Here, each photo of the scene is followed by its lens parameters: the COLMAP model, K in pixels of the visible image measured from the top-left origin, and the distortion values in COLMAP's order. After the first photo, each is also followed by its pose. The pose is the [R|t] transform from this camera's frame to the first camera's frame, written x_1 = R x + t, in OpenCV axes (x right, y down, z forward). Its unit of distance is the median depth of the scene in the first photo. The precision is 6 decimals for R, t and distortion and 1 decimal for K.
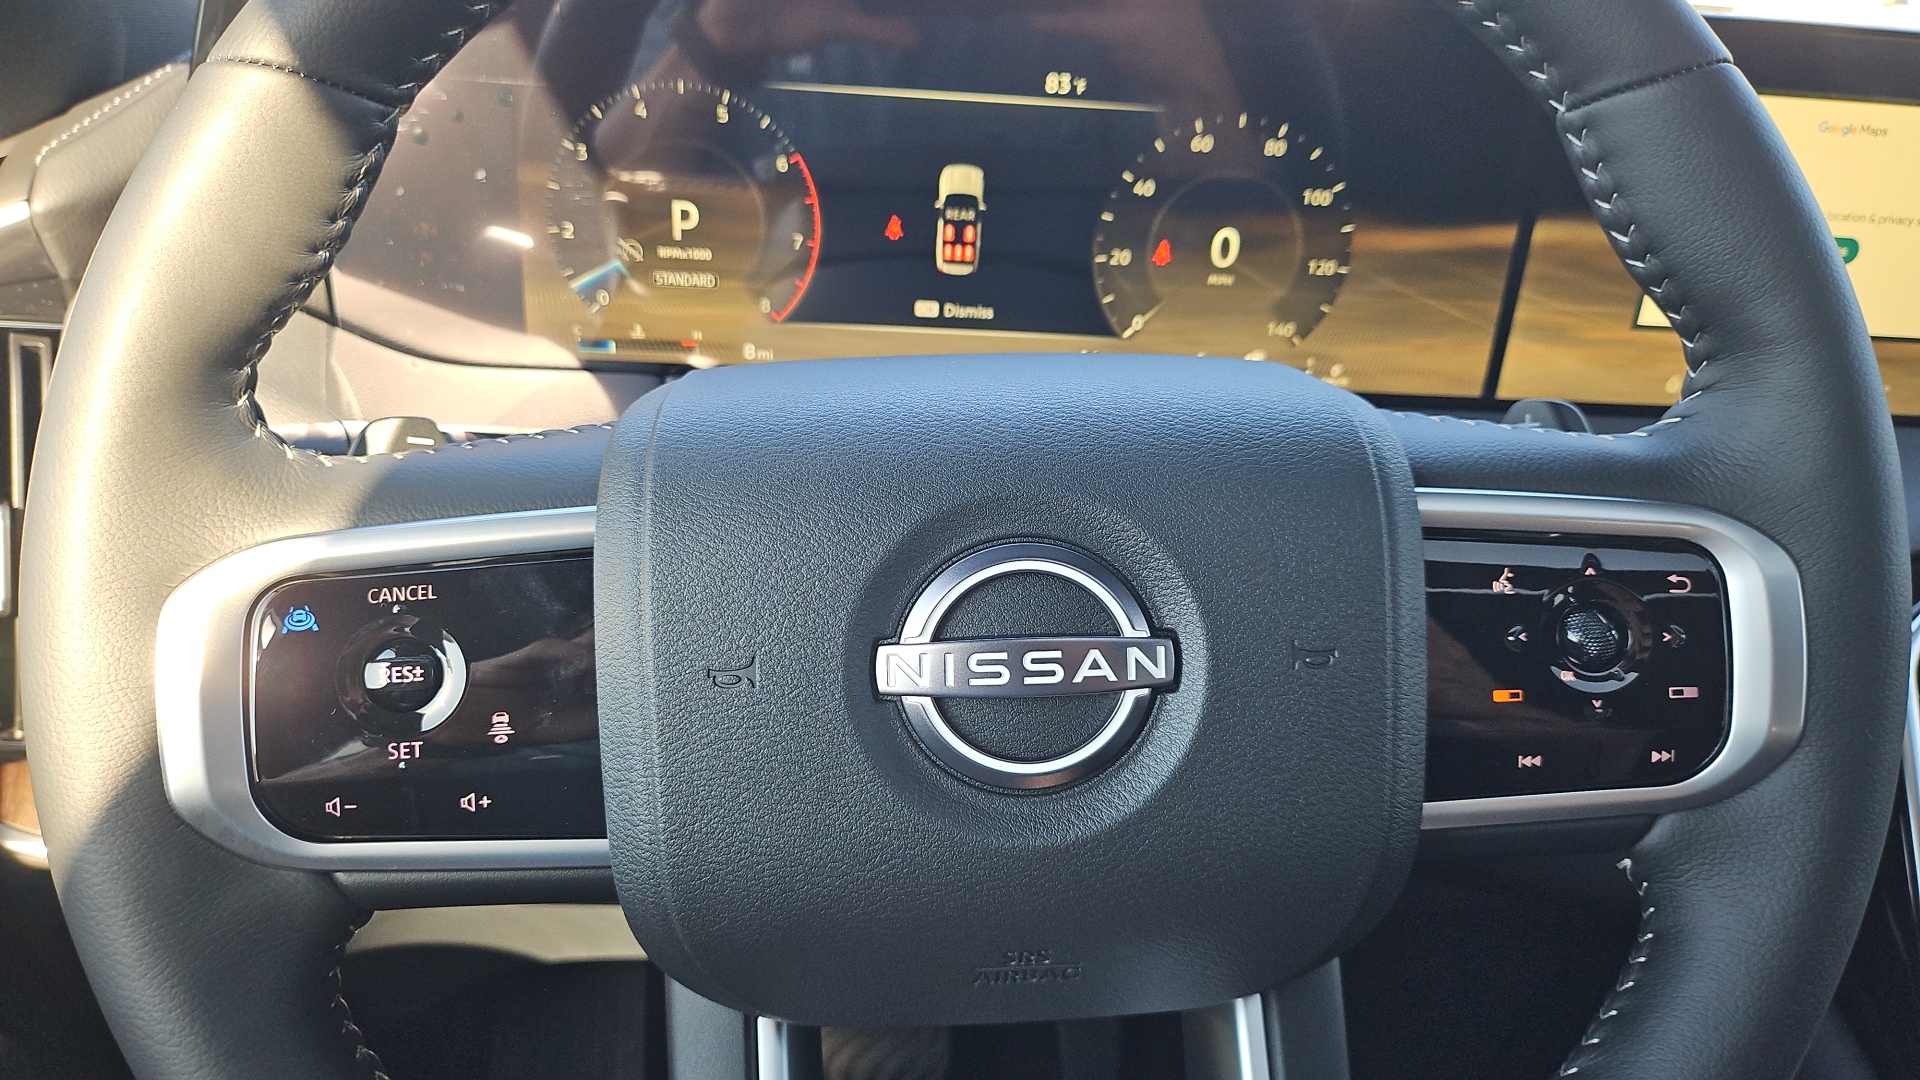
lens RADIAL K [[1410.2, 0, 961.1], [0, 1410.2, 531.5], [0, 0, 1]] dist [0.047102, -0.044712]
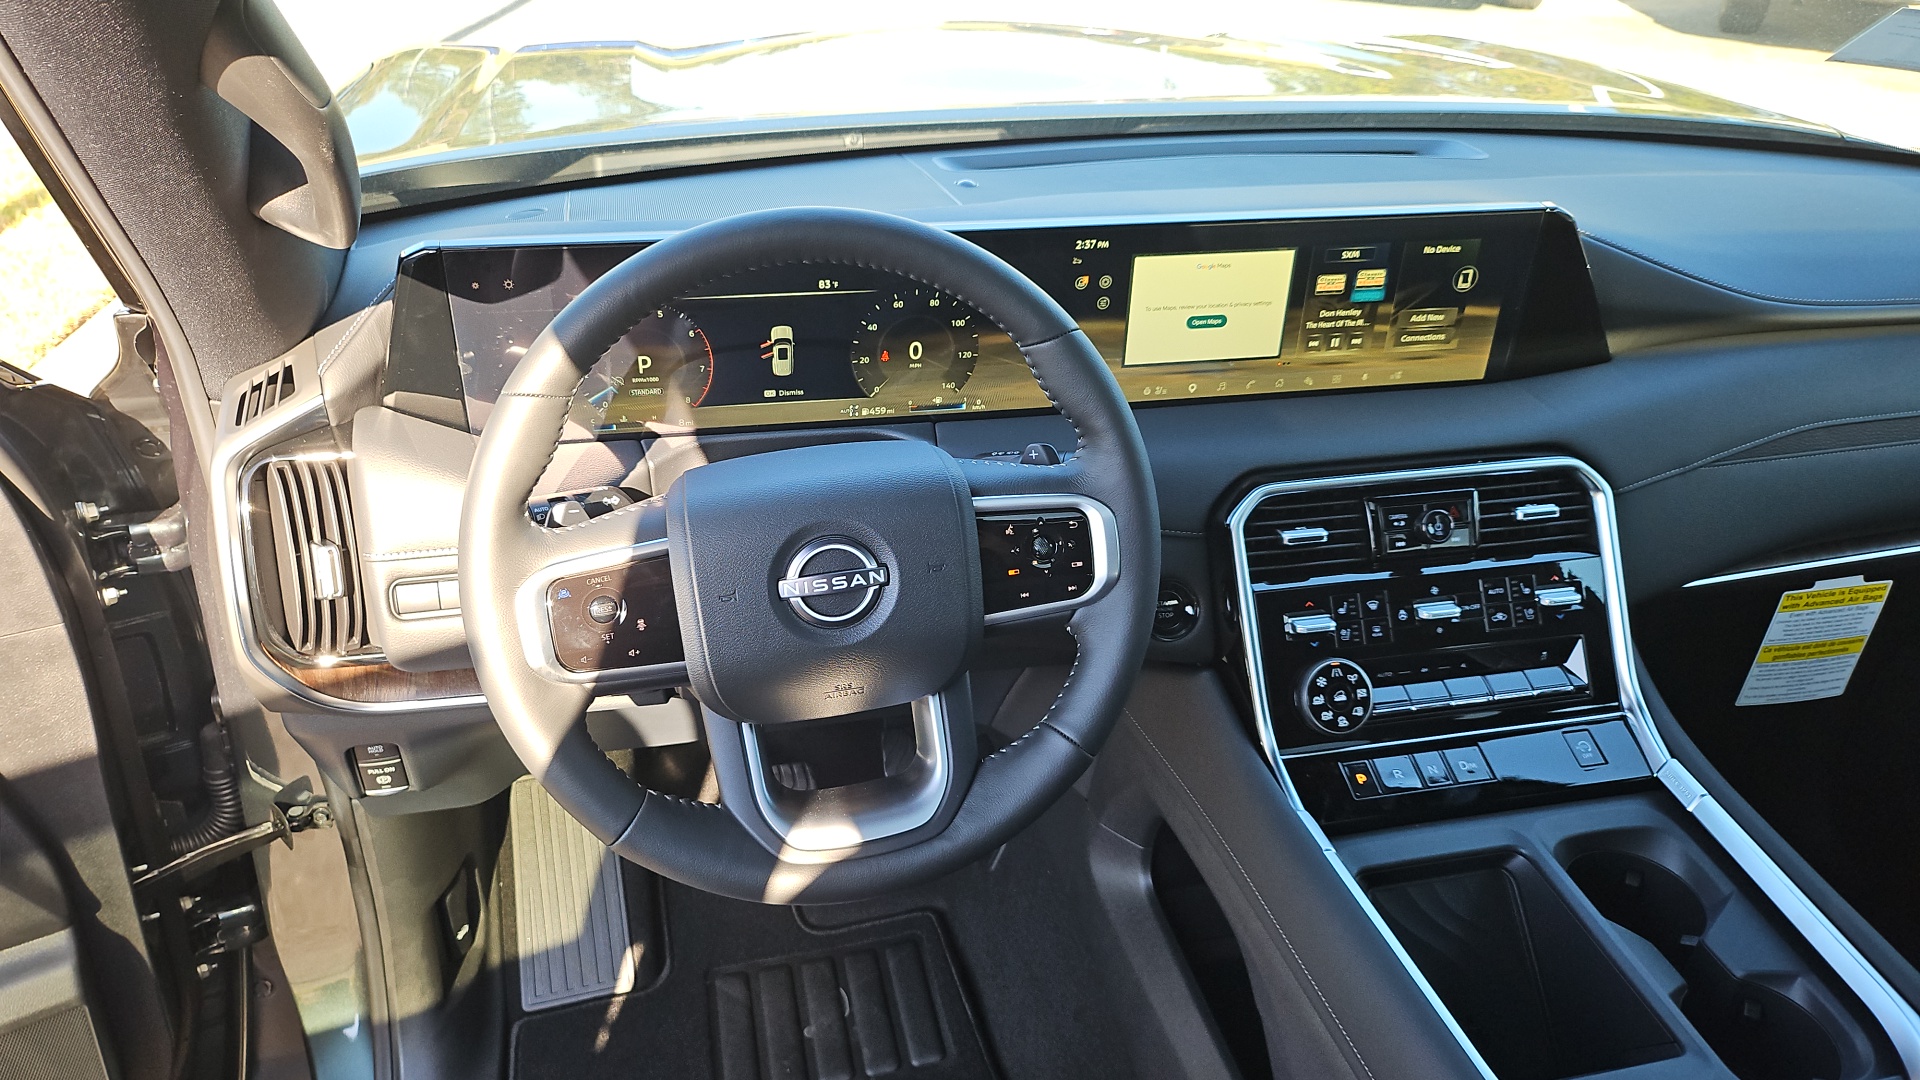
lens RADIAL K [[1410.2, 0, 941.7], [0, 1410.2, 533.3], [0, 0, 1]] dist [0.047102, -0.044712]
pose [[0.989231, -0.100925, 0.105996, -0.016606], [0.087927, 0.988766, 0.120871, -0.193566], [-0.117004, -0.110250, 0.986993, -1.068962]]
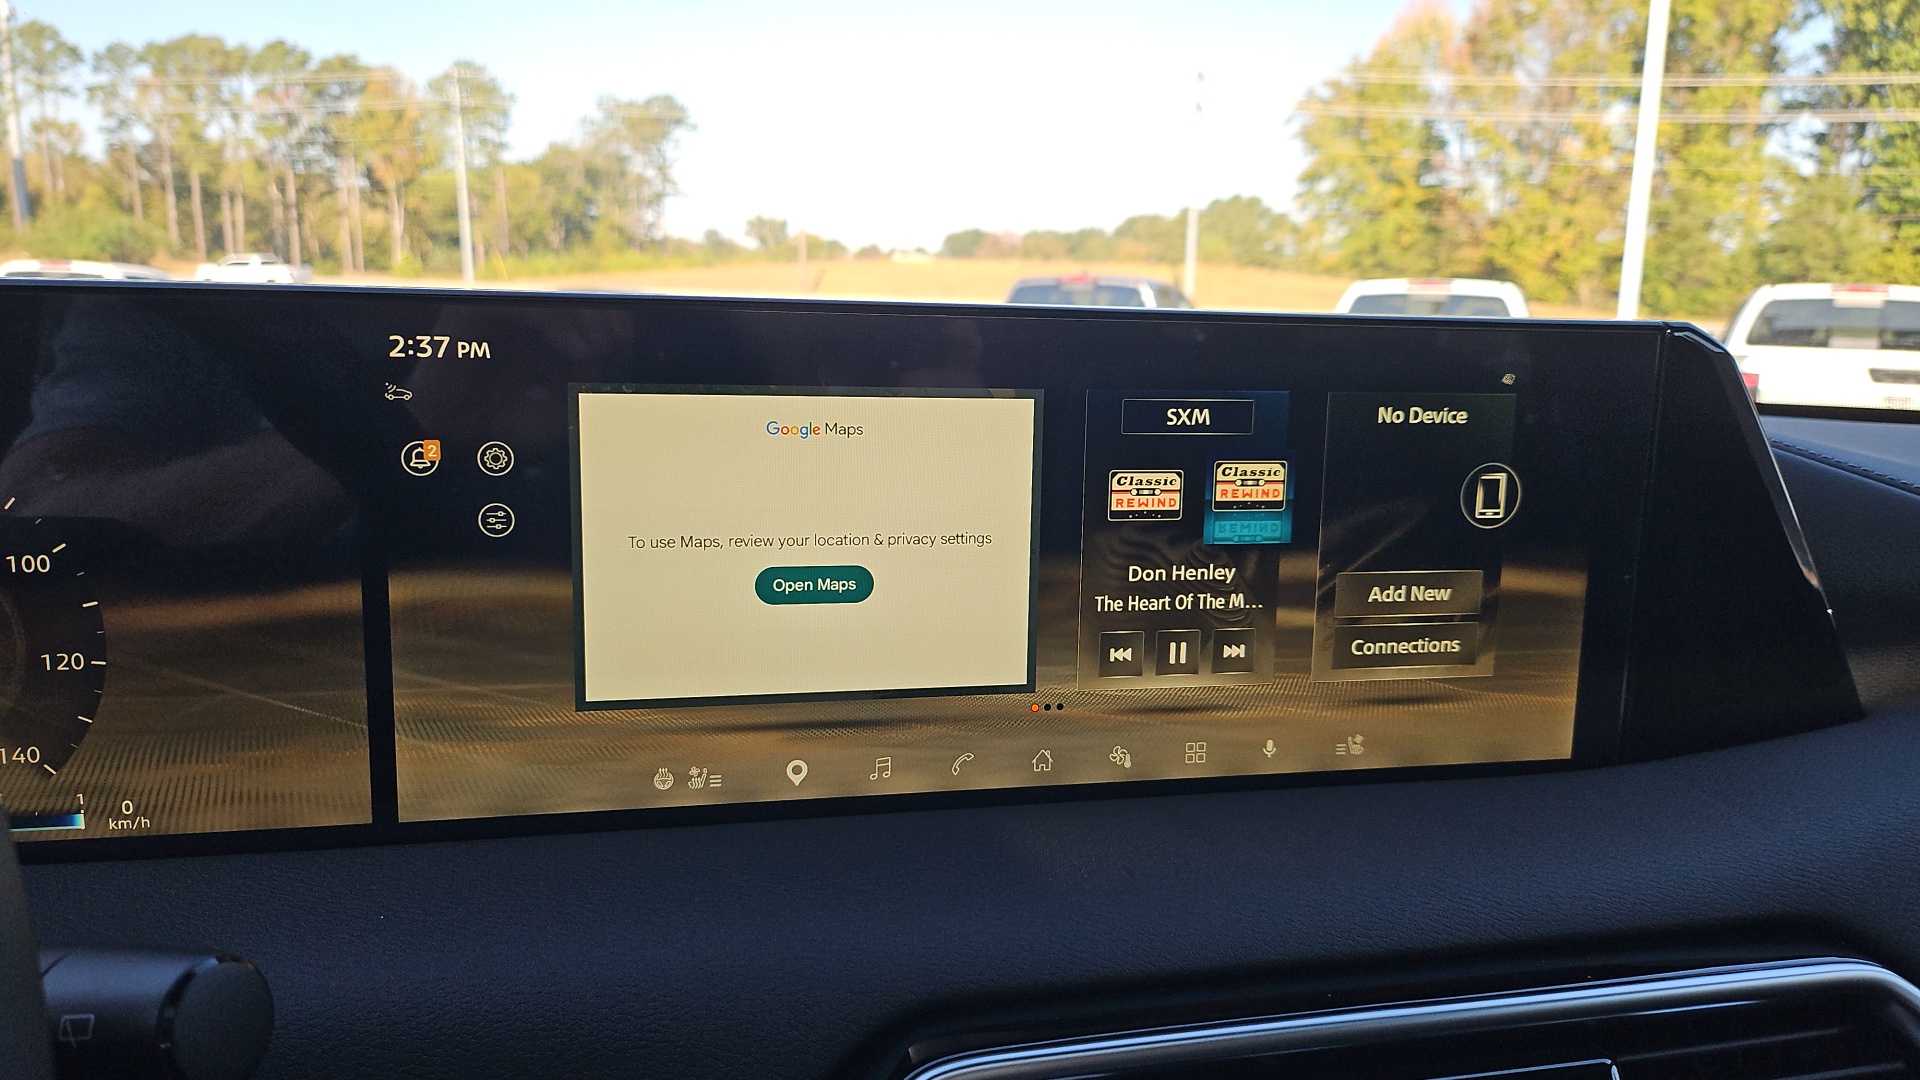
lens RADIAL K [[1410.2, 0, 957.6], [0, 1410.2, 545.7], [0, 0, 1]] dist [0.047102, -0.044712]
pose [[0.987911, -0.069282, 0.138677, 0.630312], [0.099109, 0.970142, -0.221362, -0.049830], [-0.119200, 0.232430, 0.965281, 0.294903]]
